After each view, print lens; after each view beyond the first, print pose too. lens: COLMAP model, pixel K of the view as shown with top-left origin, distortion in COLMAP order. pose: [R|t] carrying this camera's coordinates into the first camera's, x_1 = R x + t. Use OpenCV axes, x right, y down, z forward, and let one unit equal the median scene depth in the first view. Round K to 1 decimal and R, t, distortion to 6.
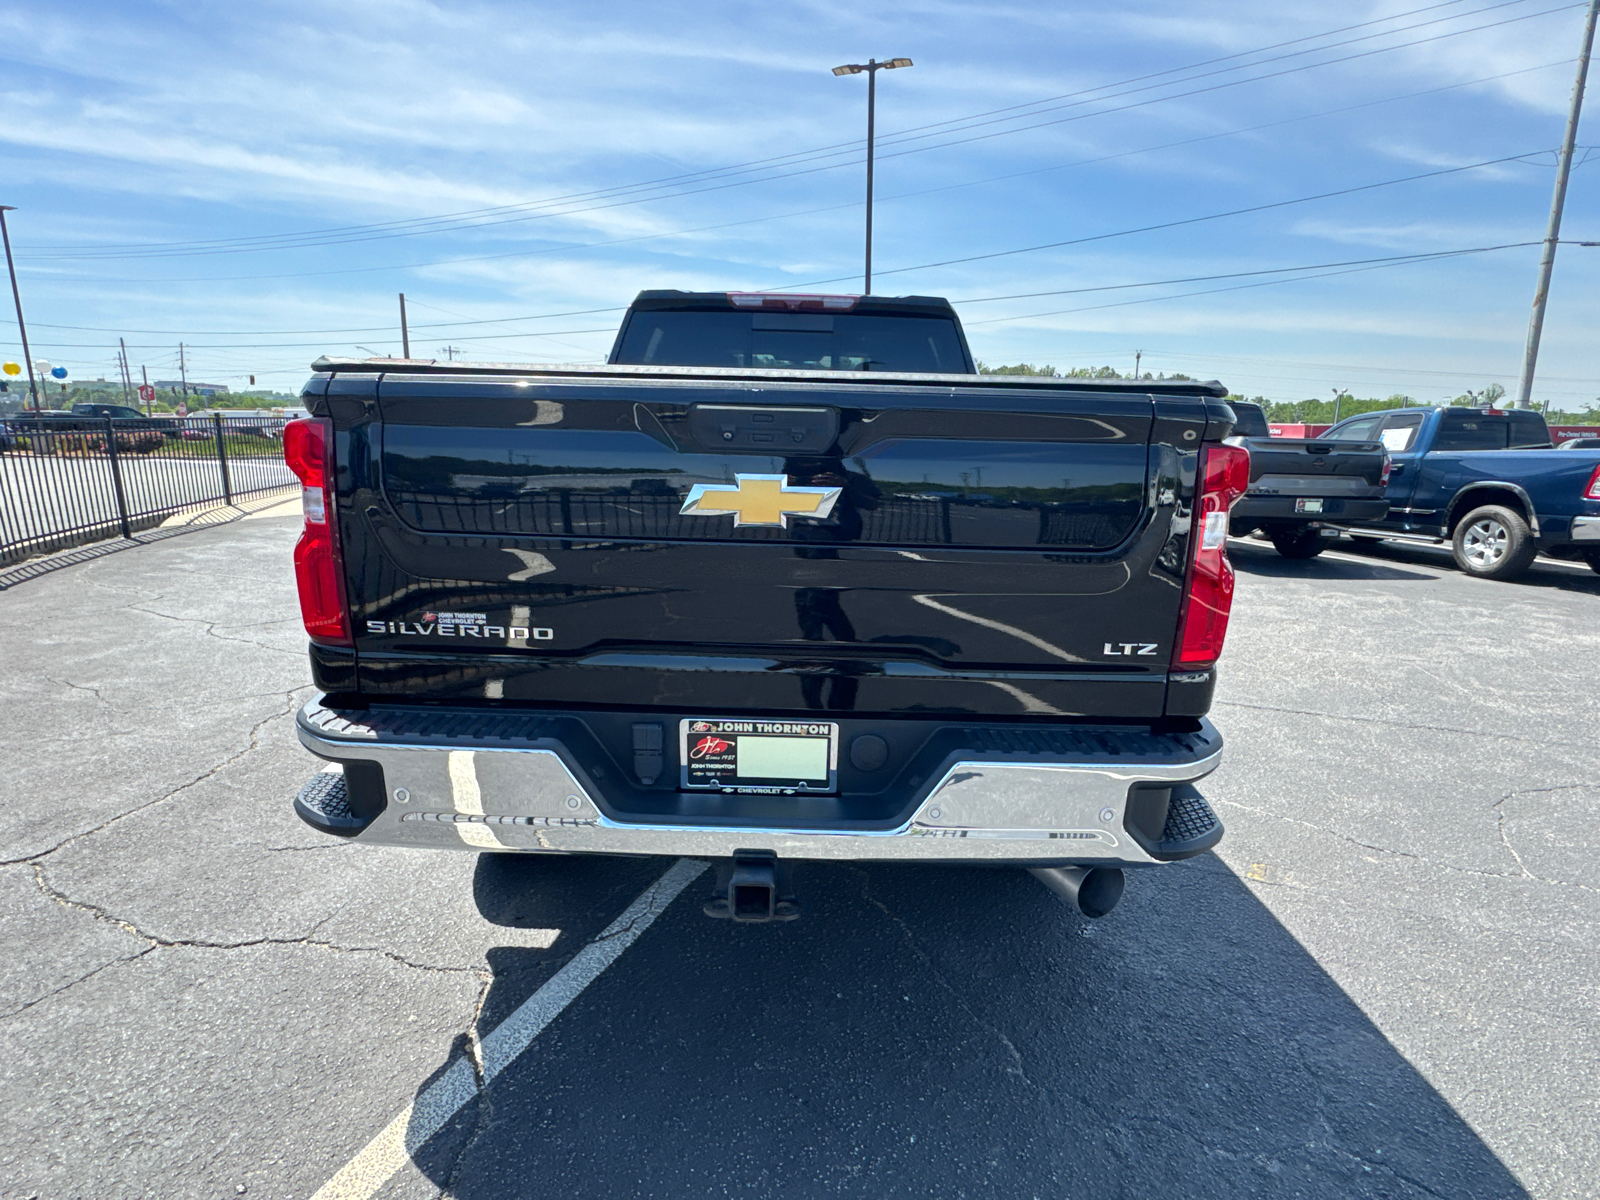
lens RADIAL K [[829.2, 0, 801.7], [0, 829.2, 592.8], [0, 0, 1]] dist [0.000706, 0.000866]
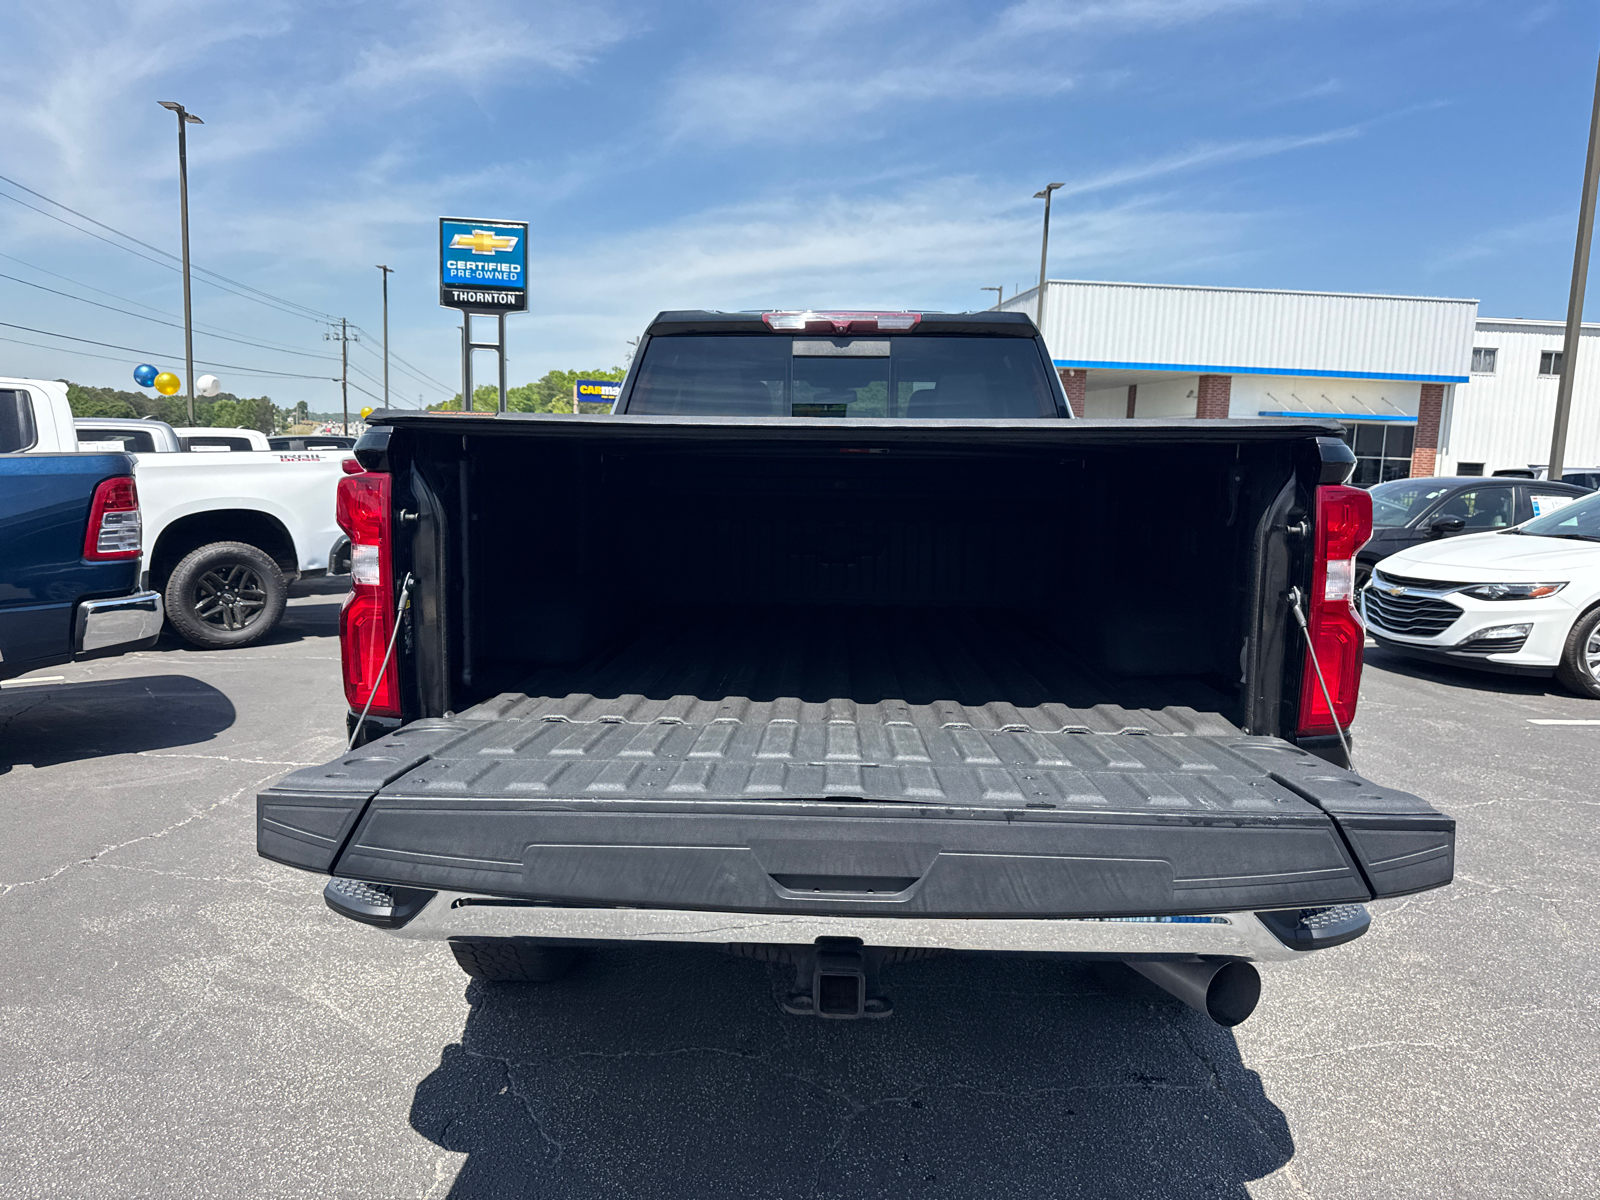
lens RADIAL K [[1159.3, 0, 799.5], [0, 1159.3, 597.3], [0, 0, 1]] dist [0.048700, -0.056731]
pose [[0.999686, -0.012843, -0.021515, -0.066657], [0.010916, 0.996112, -0.087419, 0.049696], [0.022554, 0.087156, 0.995939, -0.286437]]
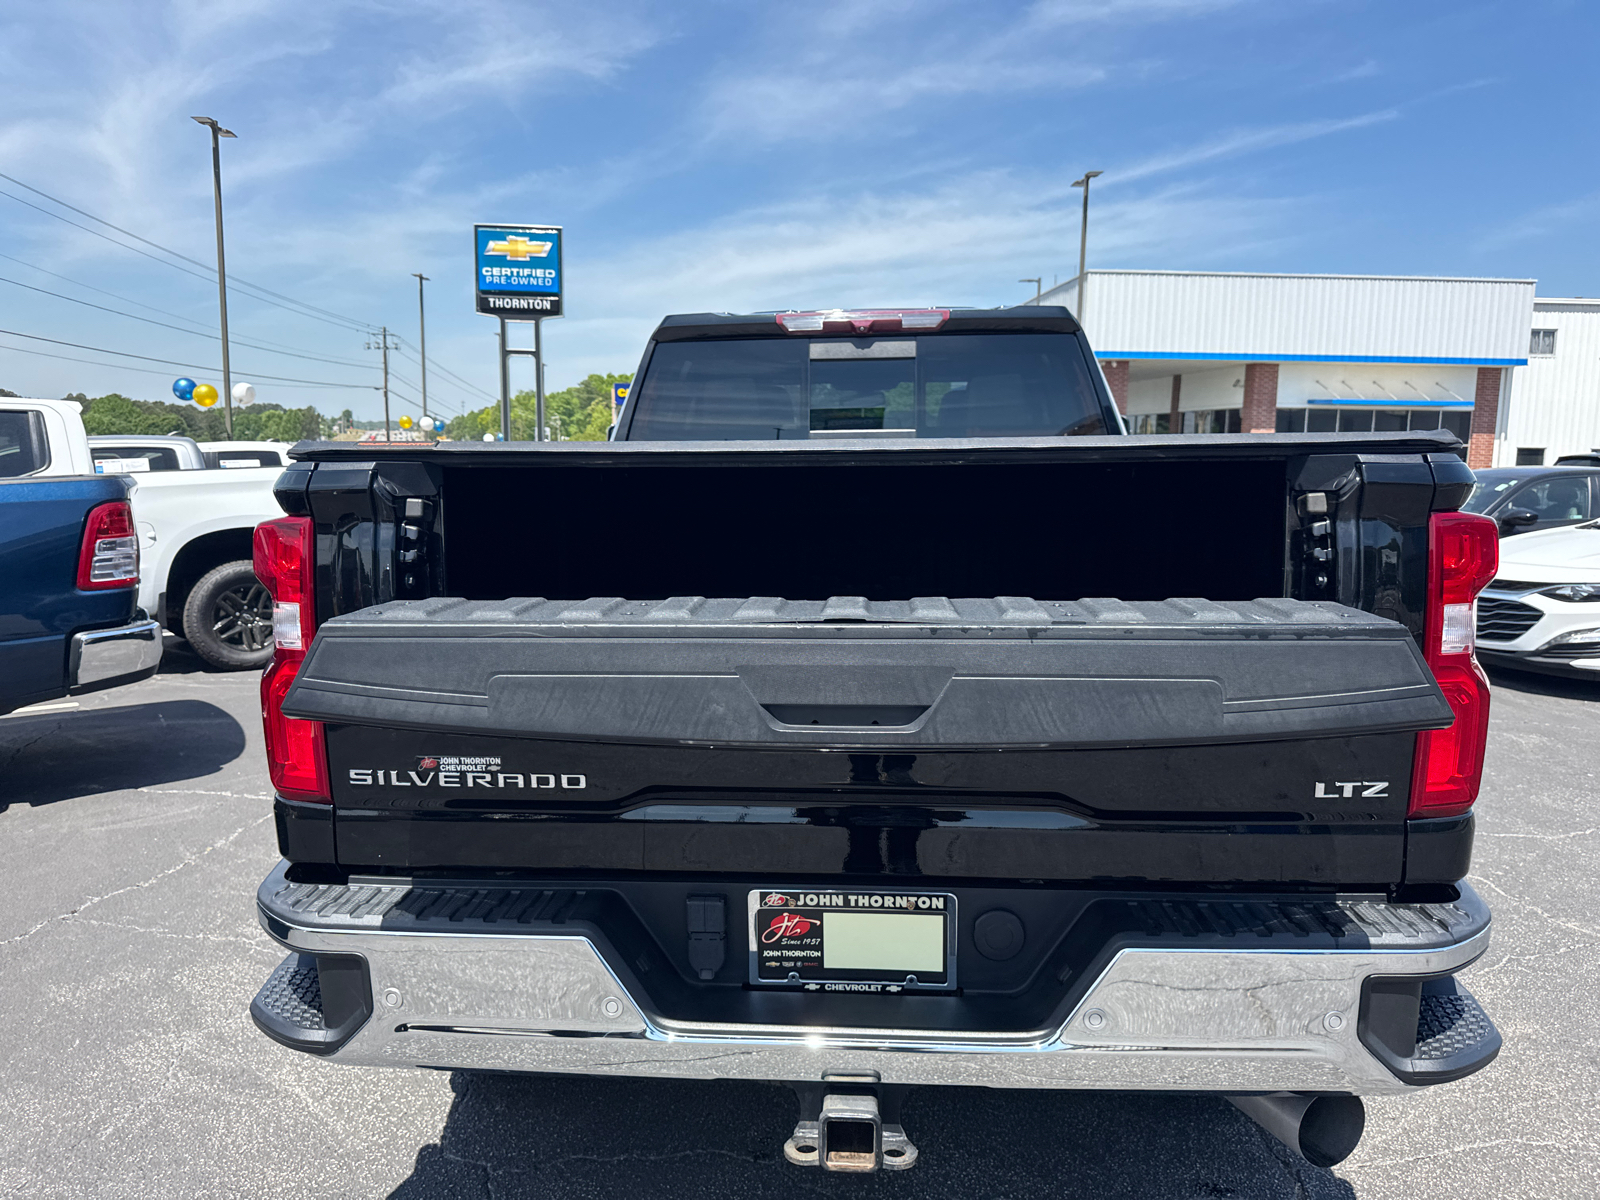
lens RADIAL K [[1159.3, 0, 793.1], [0, 1159.3, 591.7], [0, 0, 1]] dist [0.048700, -0.056731]
pose [[0.997655, -0.028474, -0.062238, -0.030758], [0.022722, 0.995568, -0.091256, -0.022982], [0.064560, 0.089628, 0.993881, -0.085094]]
